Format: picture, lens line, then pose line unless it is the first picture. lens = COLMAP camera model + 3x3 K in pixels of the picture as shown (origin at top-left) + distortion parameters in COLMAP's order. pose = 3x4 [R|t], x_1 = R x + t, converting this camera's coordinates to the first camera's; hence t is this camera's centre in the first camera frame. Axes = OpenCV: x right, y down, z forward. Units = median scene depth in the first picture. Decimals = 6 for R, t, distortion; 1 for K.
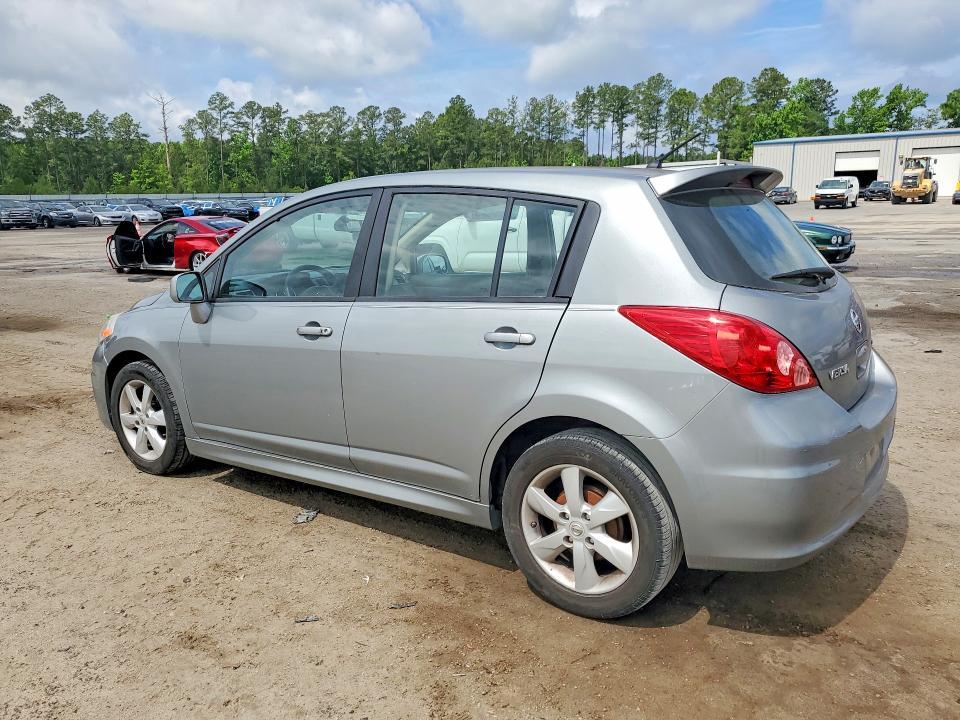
lens RADIAL K [[750.9, 0, 478.5], [0, 750.9, 358.6], [0, 0, 1]] dist [0.008787, 0.011364]
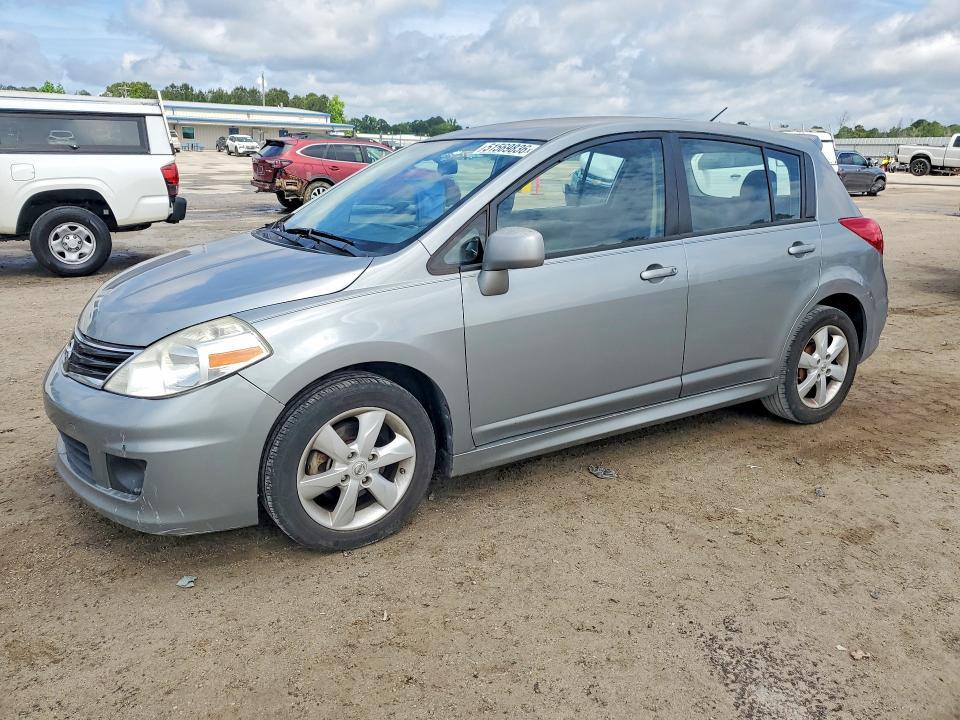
lens RADIAL K [[750.9, 0, 481.7], [0, 750.9, 358.8], [0, 0, 1]] dist [0.008787, 0.011364]
pose [[0.387030, -0.223702, 0.894519, -1.343648], [0.154369, 0.972152, 0.176326, -0.151647], [-0.909053, 0.069843, 0.410785, 0.884955]]
